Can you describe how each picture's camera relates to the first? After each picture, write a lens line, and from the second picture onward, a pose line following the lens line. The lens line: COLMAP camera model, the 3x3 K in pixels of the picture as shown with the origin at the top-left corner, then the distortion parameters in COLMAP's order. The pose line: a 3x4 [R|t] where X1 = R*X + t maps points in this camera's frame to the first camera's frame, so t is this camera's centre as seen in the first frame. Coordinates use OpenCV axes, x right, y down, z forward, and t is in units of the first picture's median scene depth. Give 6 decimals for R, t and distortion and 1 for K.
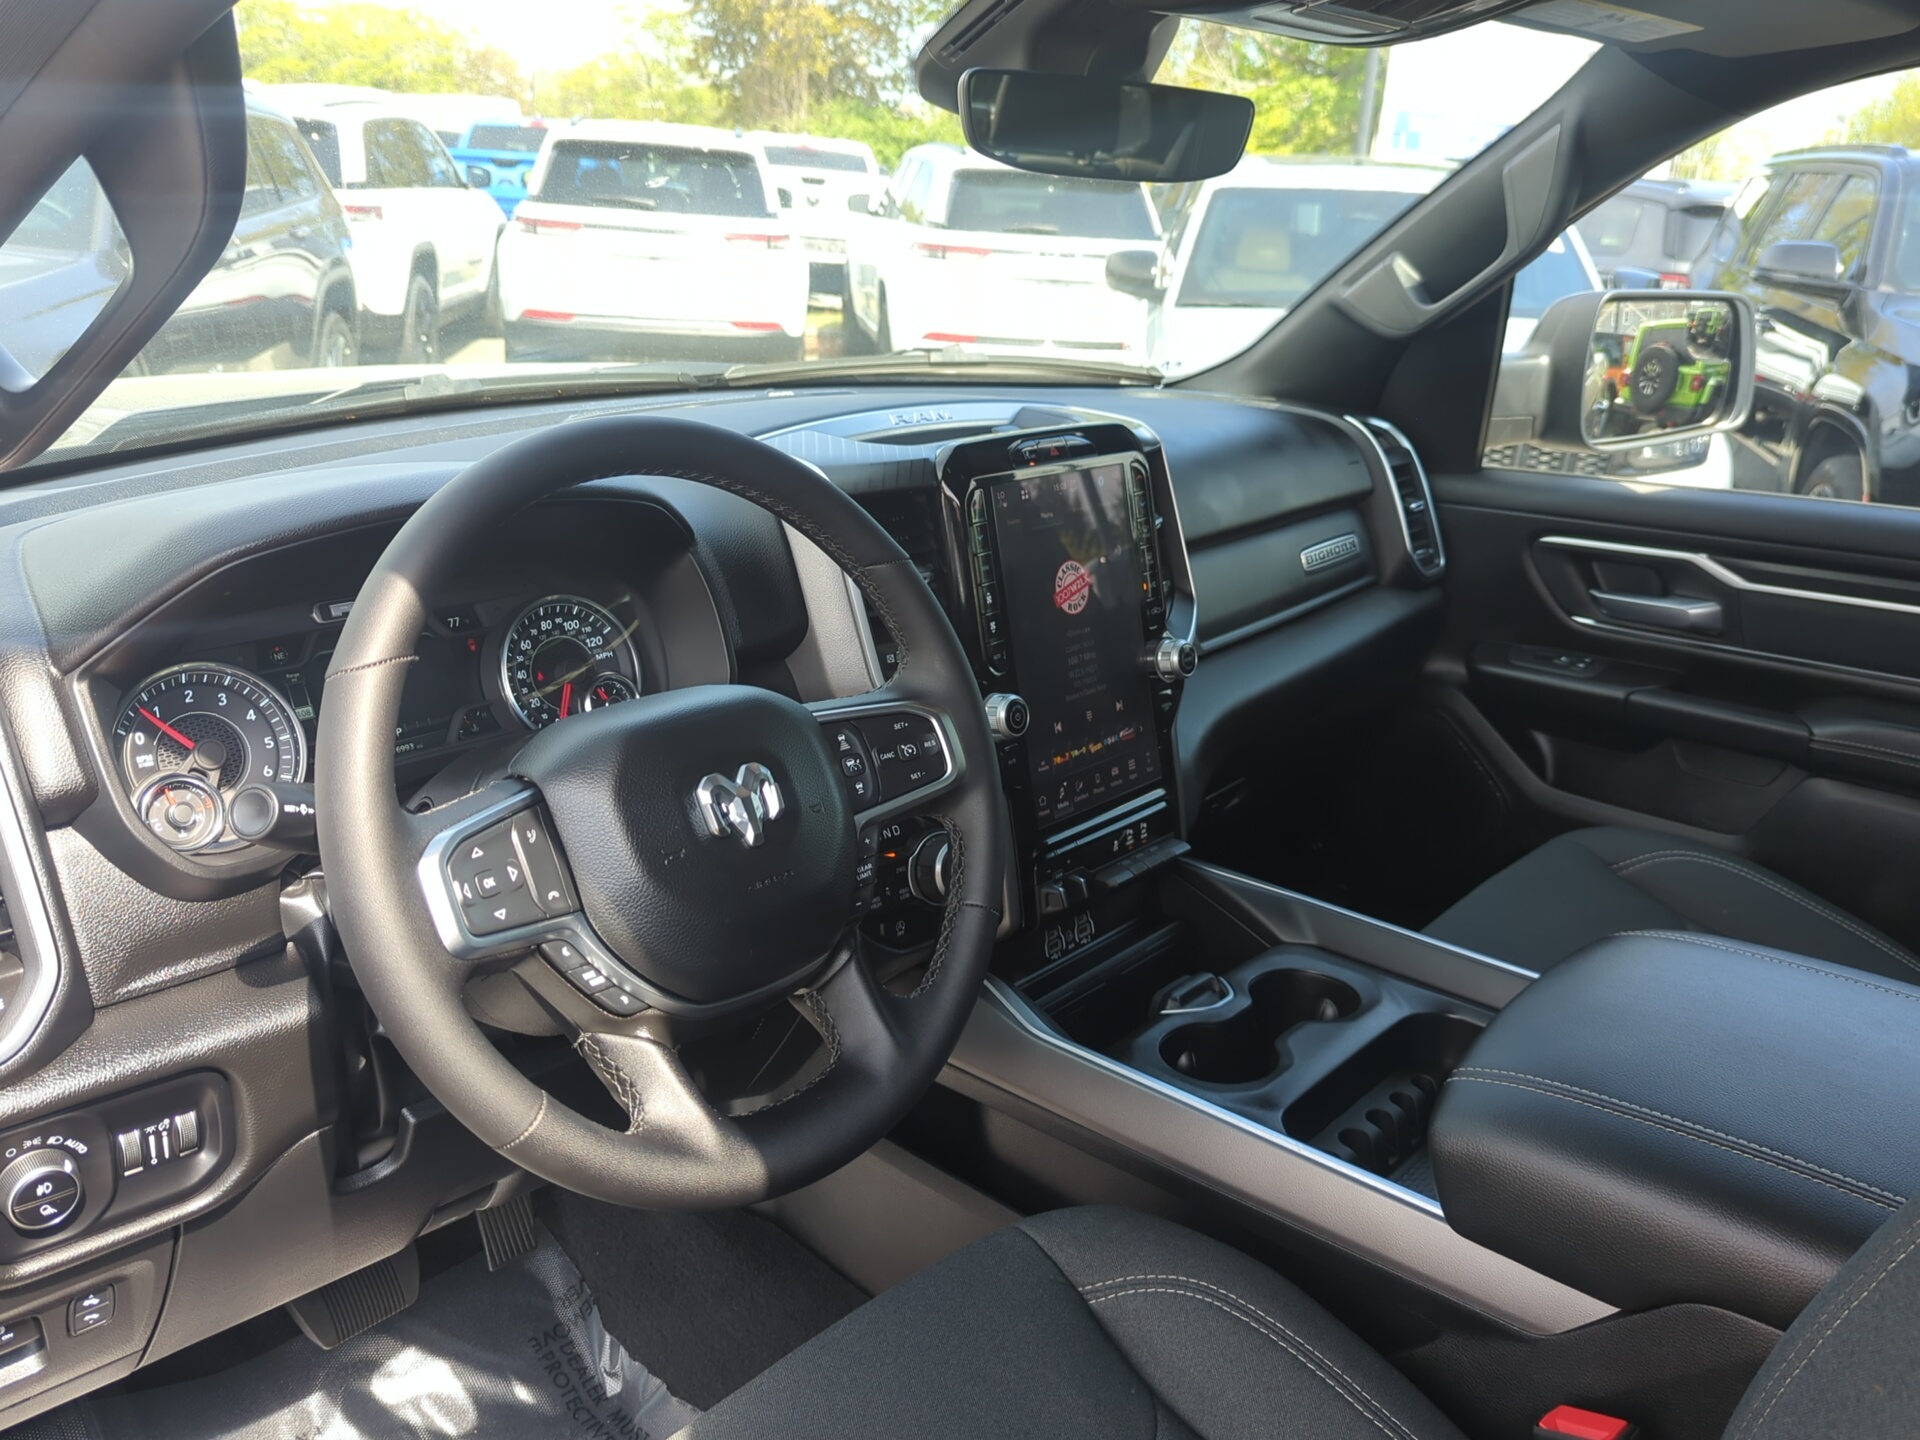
lens RADIAL K [[1561.1, 0, 977.5], [0, 1561.1, 699.4], [0, 0, 1]] dist [0.059795, -0.058031]
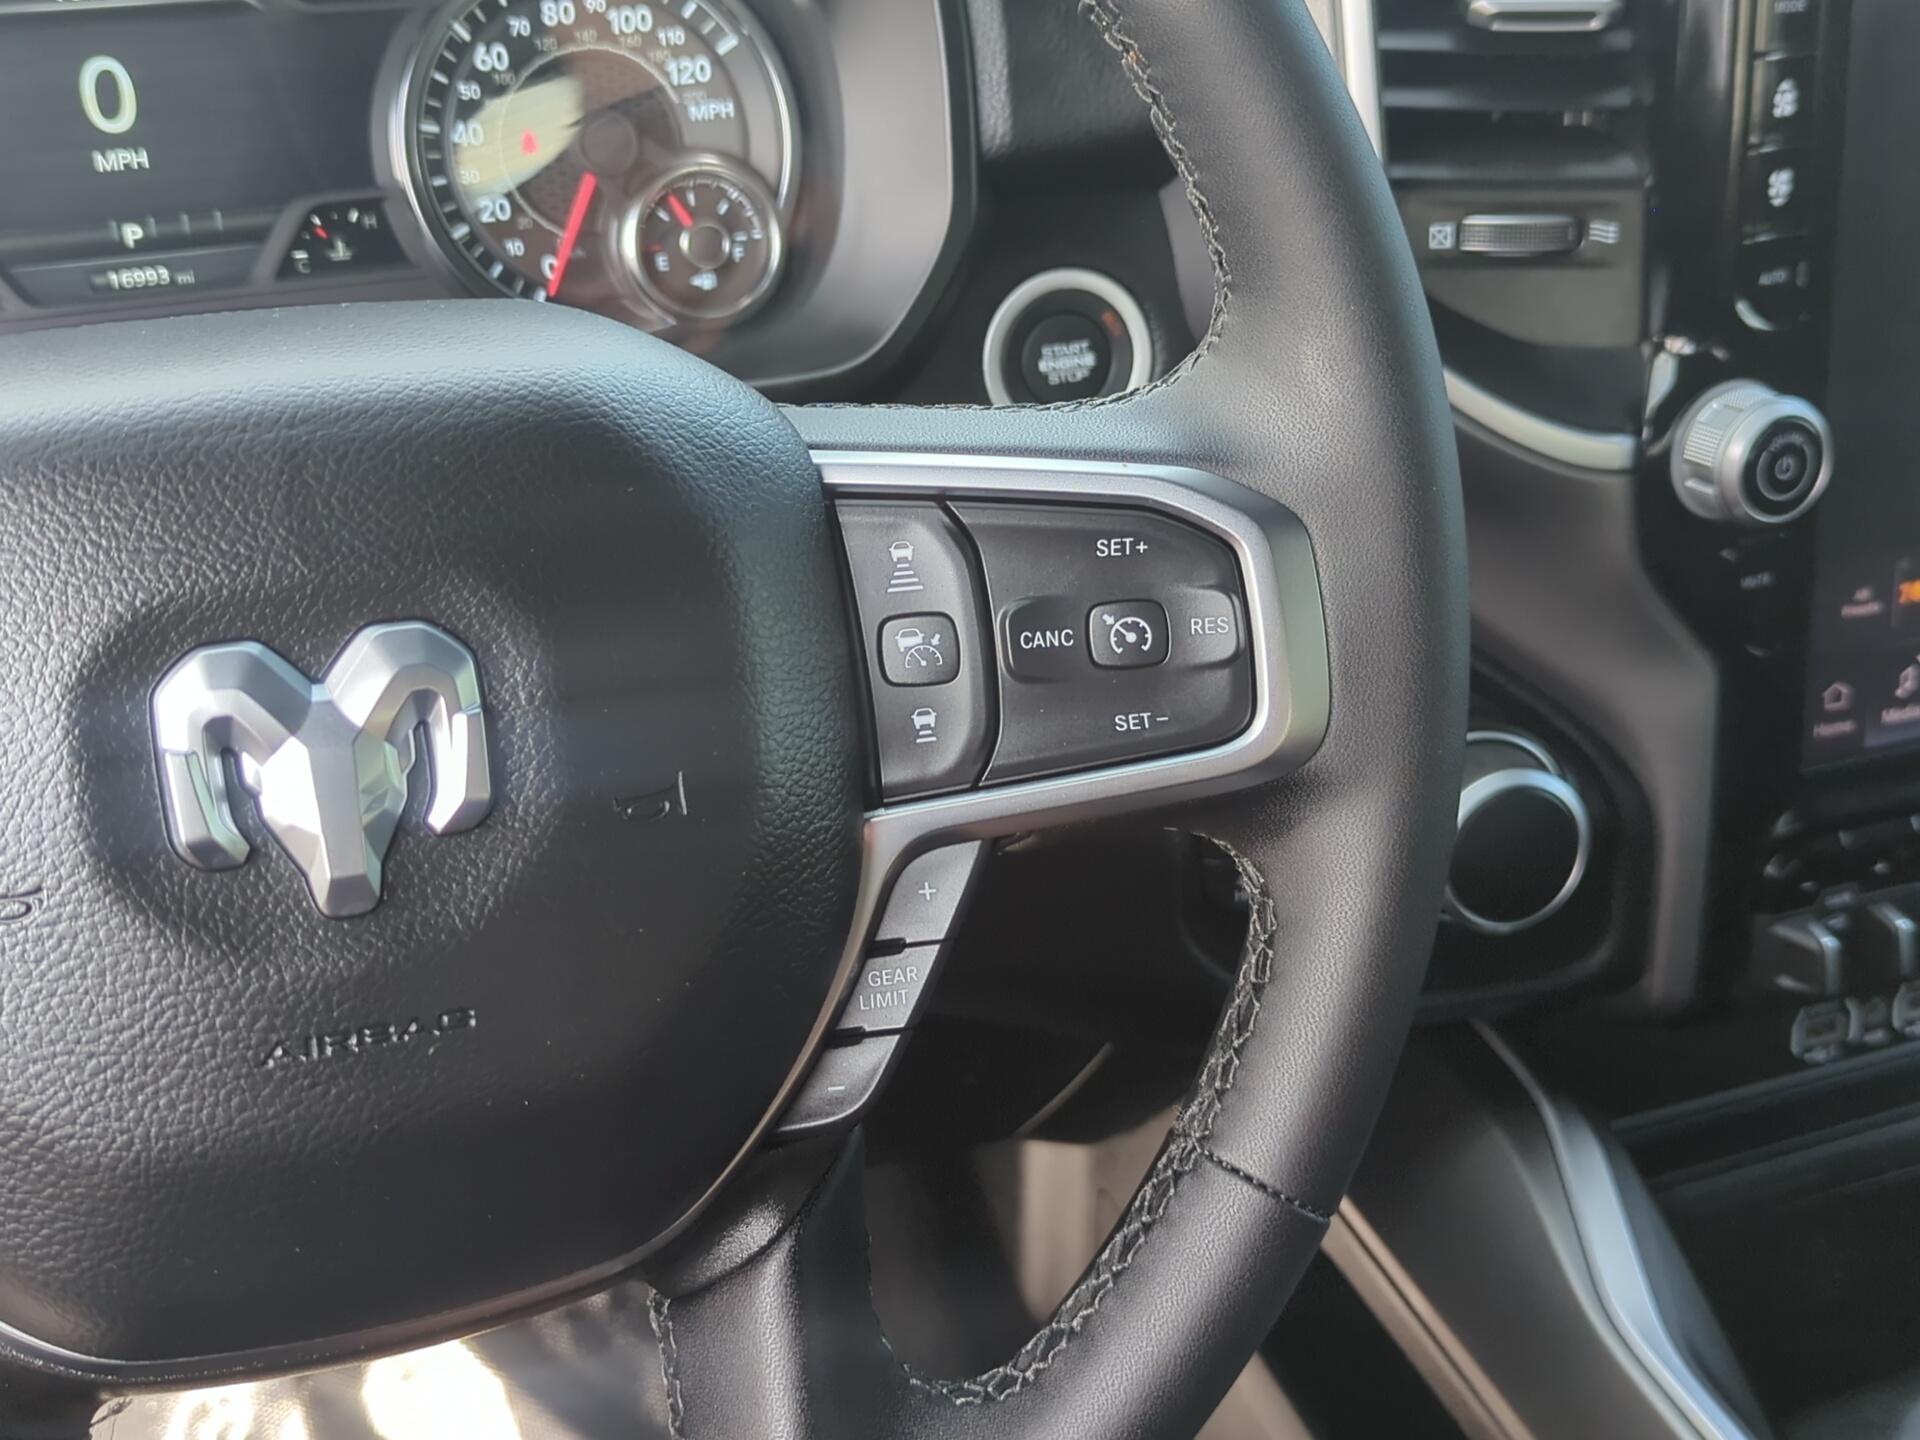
lens RADIAL K [[2447.8, 0, 983.6], [0, 2447.8, 696.3], [0, 0, 1]] dist [0.040940, 0.000000]
pose [[0.891263, 0.240031, -0.384753, 0.086468], [-0.145514, 0.954942, 0.258672, -0.053067], [0.429507, -0.174557, 0.886033, 0.430992]]
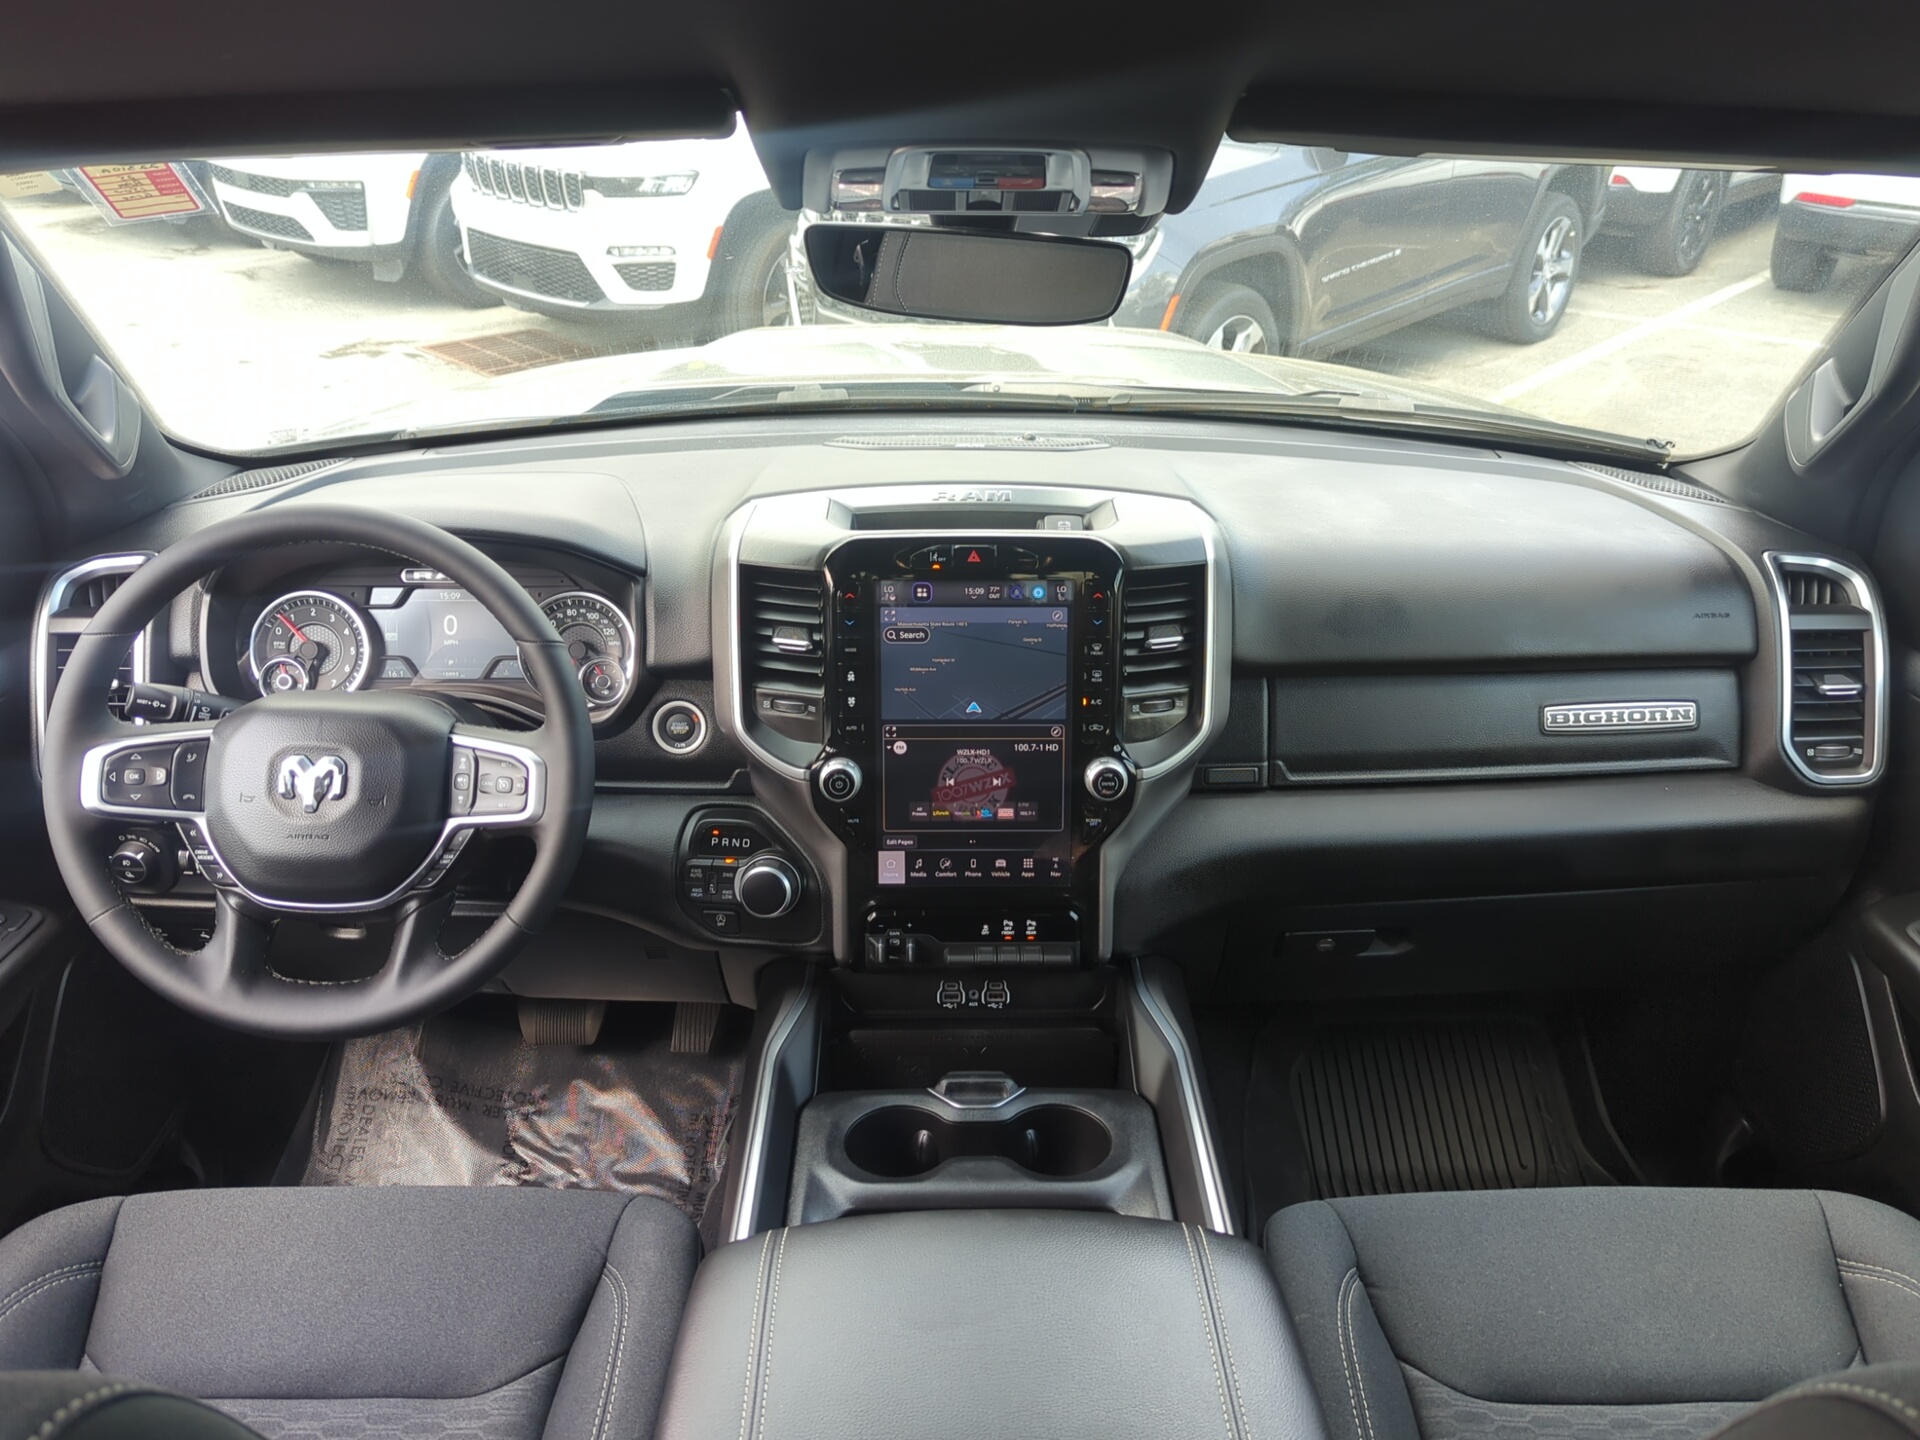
lens RADIAL K [[1561.1, 0, 976.3], [0, 1561.1, 698.7], [0, 0, 1]] dist [0.059795, -0.058031]
pose [[0.670358, 0.273837, -0.689662, 0.834205], [-0.209091, 0.961463, 0.178520, -0.264492], [0.711970, 0.024530, 0.701781, 0.270712]]
